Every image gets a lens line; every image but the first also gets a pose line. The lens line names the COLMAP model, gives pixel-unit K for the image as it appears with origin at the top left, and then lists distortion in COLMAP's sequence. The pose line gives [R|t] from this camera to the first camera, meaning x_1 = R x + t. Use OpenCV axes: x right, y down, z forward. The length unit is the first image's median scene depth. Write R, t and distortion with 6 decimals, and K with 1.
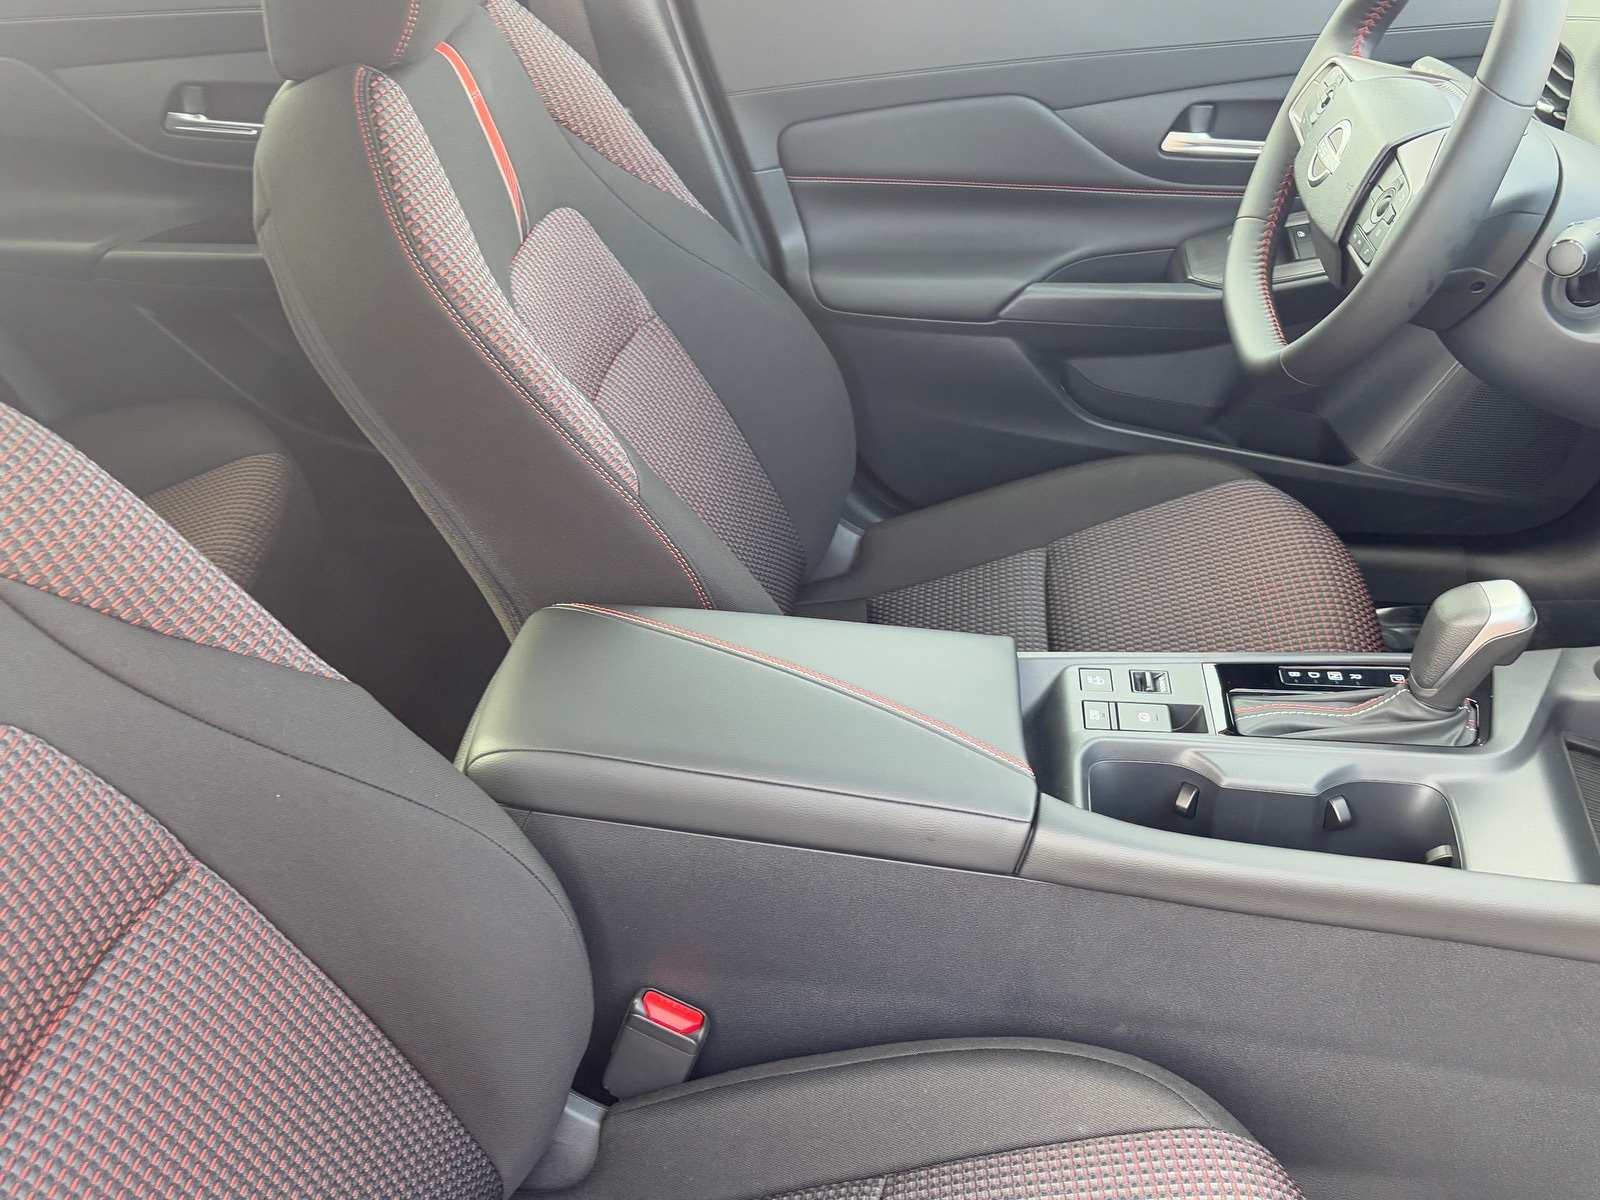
lens RADIAL K [[1602.0, 0, 771.6], [0, 1602.0, 623.8], [0, 0, 1]] dist [-0.000748, 0.004424]
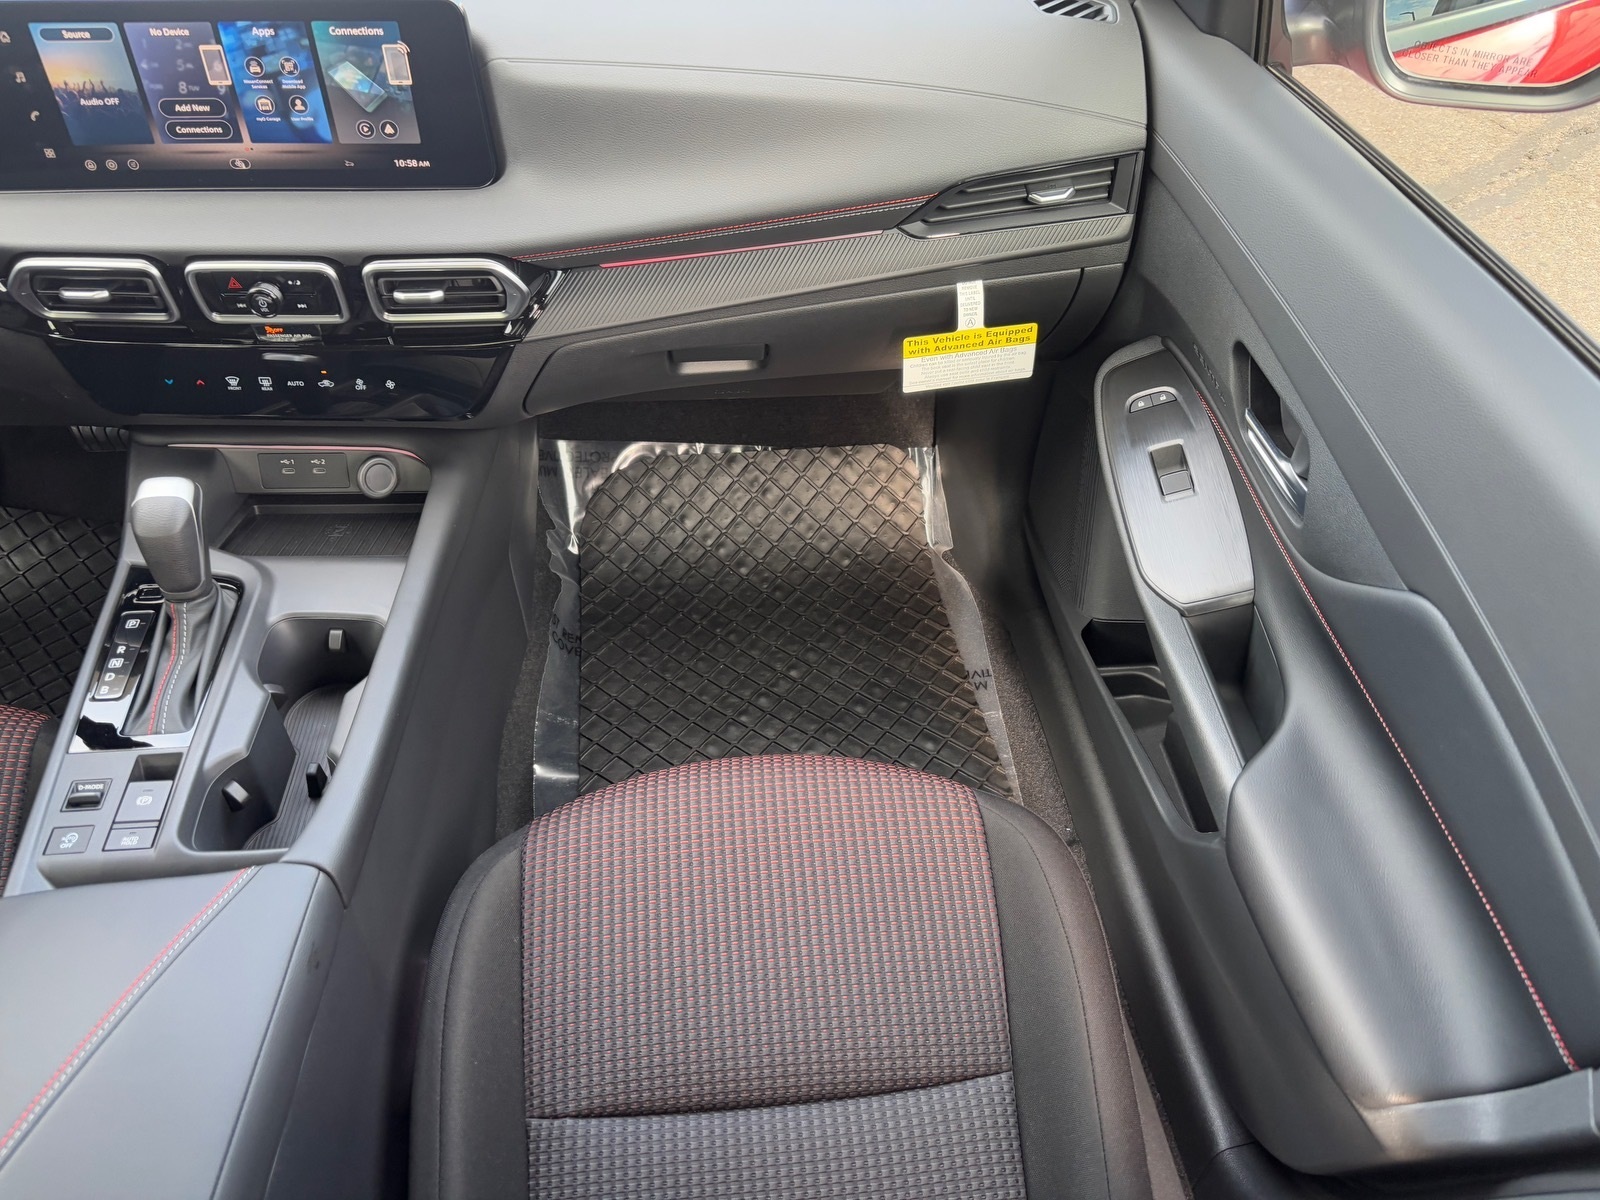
lens RADIAL K [[1203.6, 0, 793.8], [0, 1203.6, 613.7], [0, 0, 1]] dist [0.038397, -0.053677]
pose [[-0.195893, -0.667577, 0.718308, -0.299762], [0.549567, 0.531924, 0.644231, -0.256448], [-0.812159, 0.520959, 0.262679, 0.390580]]
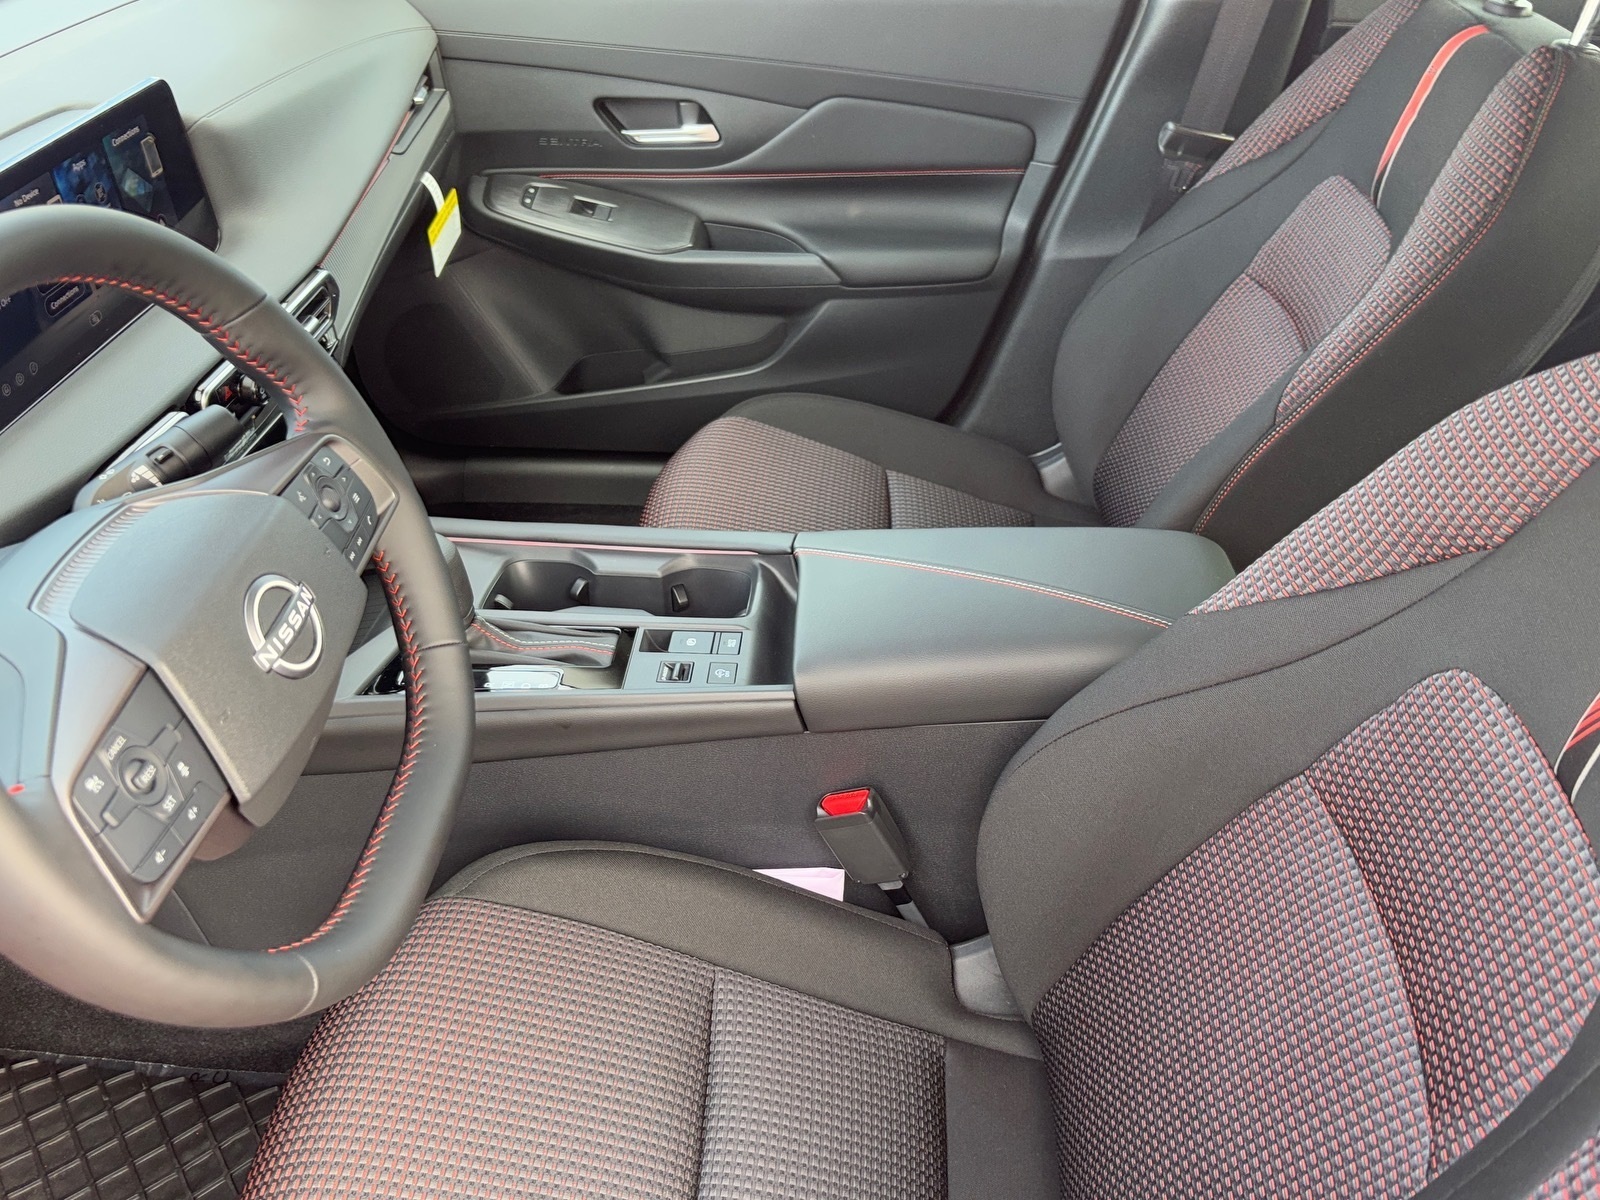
lens RADIAL K [[1358.6, 0, 806.9], [0, 1358.6, 595.3], [0, 0, 1]] dist [0.063058, -0.077016]
pose [[-0.998125, 0.058852, -0.016830, 0.154452], [0.003982, 0.336797, 0.941569, -0.863272], [0.061082, 0.939736, -0.336400, 1.252911]]
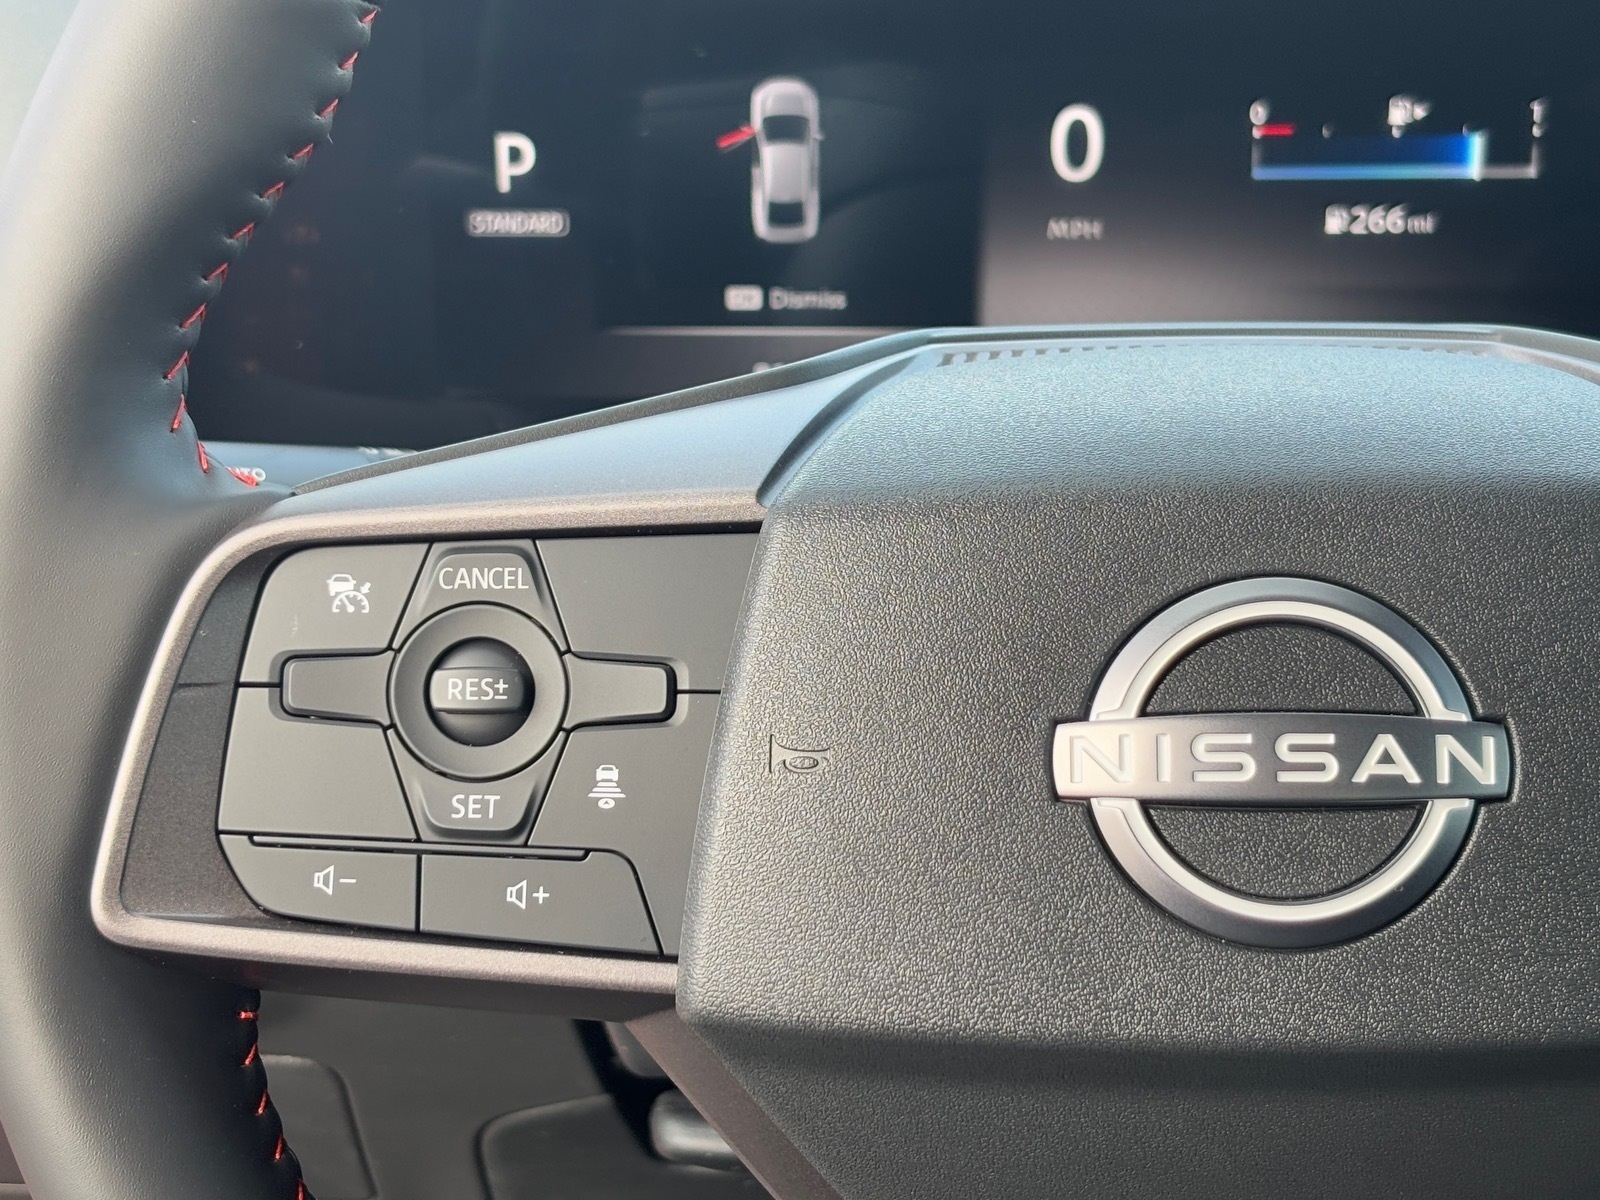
lens RADIAL K [[2941.4, 0, 800.0], [0, 2941.4, 600.0], [0, 0, 1]] dist [0.256367, -1.500528]
pose [[-0.090730, -0.275606, 0.956979, 0.029796], [0.576789, 0.768819, 0.276101, -0.458582], [-0.811839, 0.577025, 0.089212, 1.059389]]
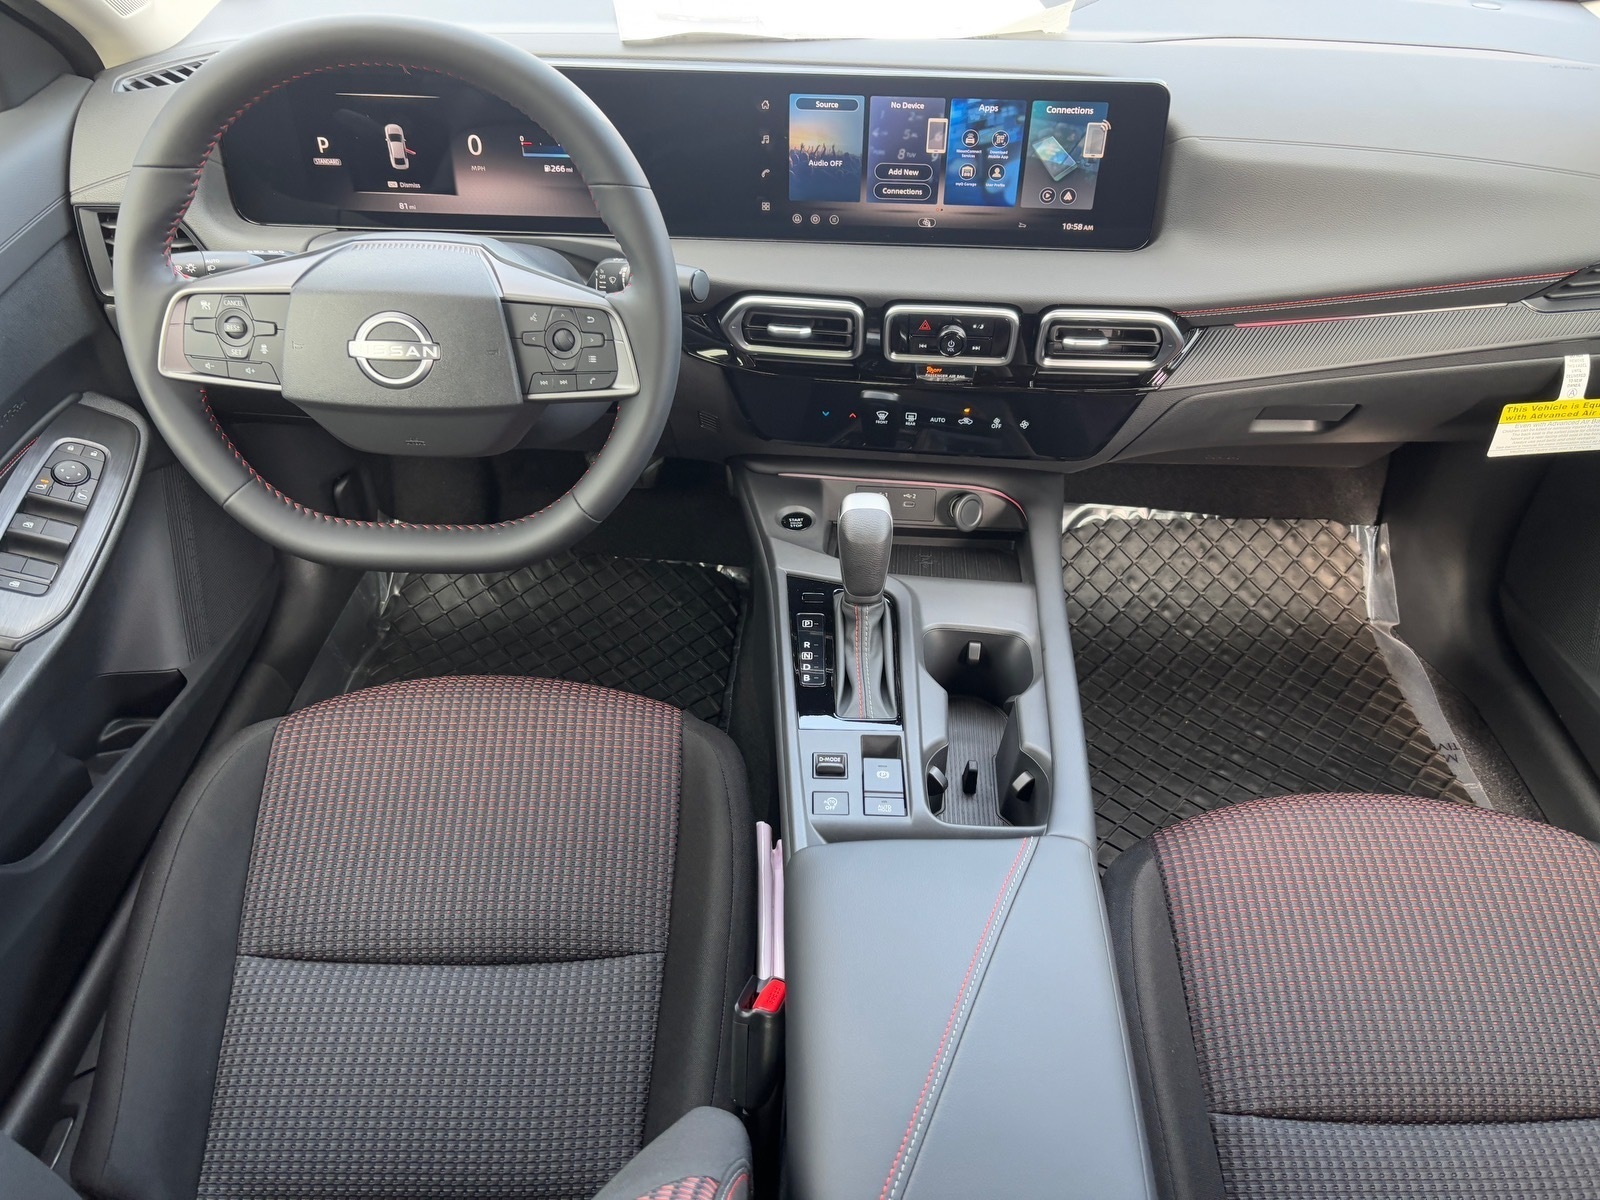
lens RADIAL K [[1220.6, 0, 810.0], [0, 1220.6, 606.9], [0, 0, 1]] dist [0.008745, -0.000688]
pose [[-0.098296, -0.607437, 0.788263, -0.336004], [0.557621, 0.622449, 0.549195, -0.478900], [-0.824255, 0.493536, 0.277536, 0.718648]]
